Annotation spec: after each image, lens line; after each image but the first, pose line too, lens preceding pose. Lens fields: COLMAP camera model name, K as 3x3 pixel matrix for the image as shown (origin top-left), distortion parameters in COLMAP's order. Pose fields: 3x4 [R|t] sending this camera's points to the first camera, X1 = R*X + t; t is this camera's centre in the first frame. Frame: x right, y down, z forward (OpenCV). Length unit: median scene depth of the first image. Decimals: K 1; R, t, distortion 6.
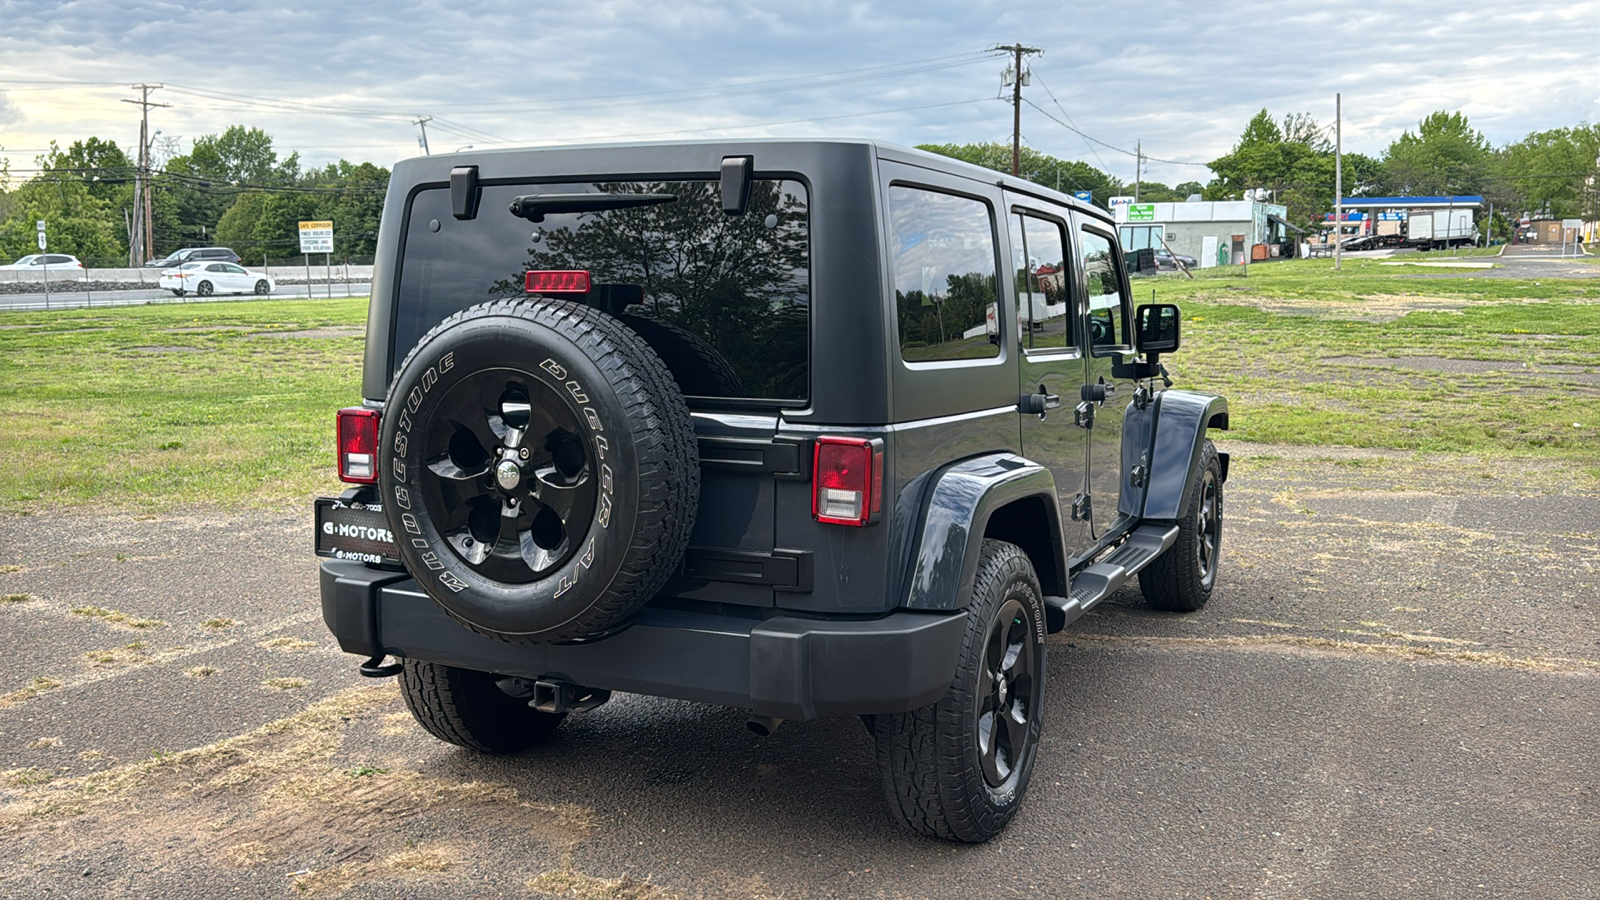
lens RADIAL K [[1368.6, 0, 796.3], [0, 1368.6, 461.7], [0, 0, 1]] dist [0.138065, -0.239936]
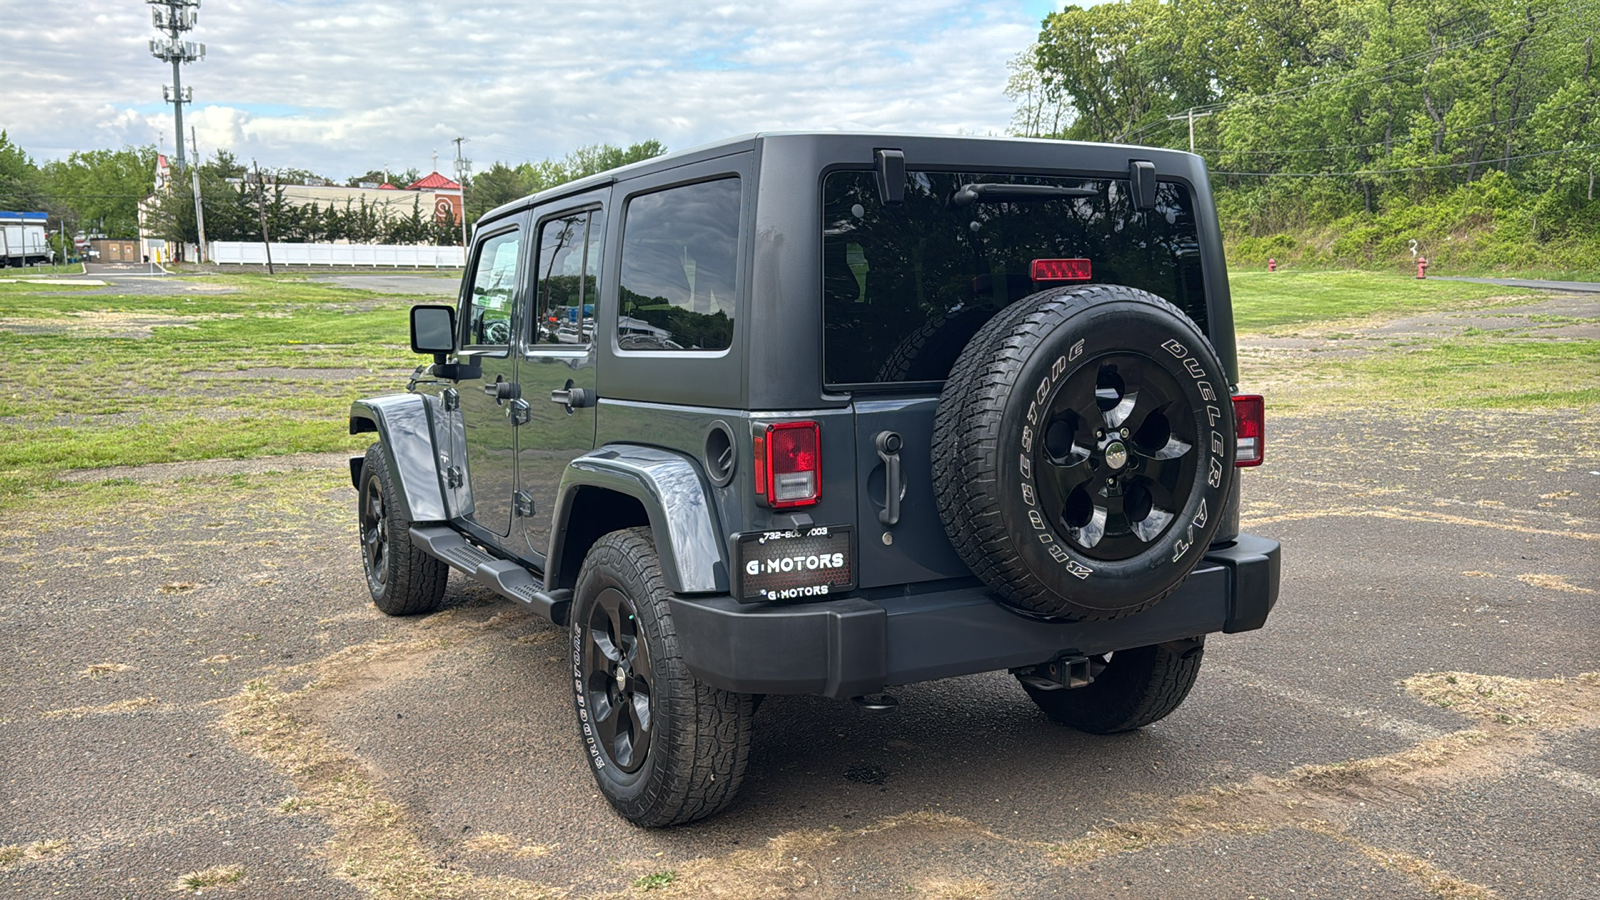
lens RADIAL K [[1368.6, 0, 800.8], [0, 1368.6, 453.8], [0, 0, 1]] dist [0.138065, -0.239936]
pose [[0.566201, -0.099828, 0.818199, -1.001922], [0.115239, 0.992477, 0.041345, -0.051725], [-0.816172, 0.070878, 0.573446, 0.504963]]
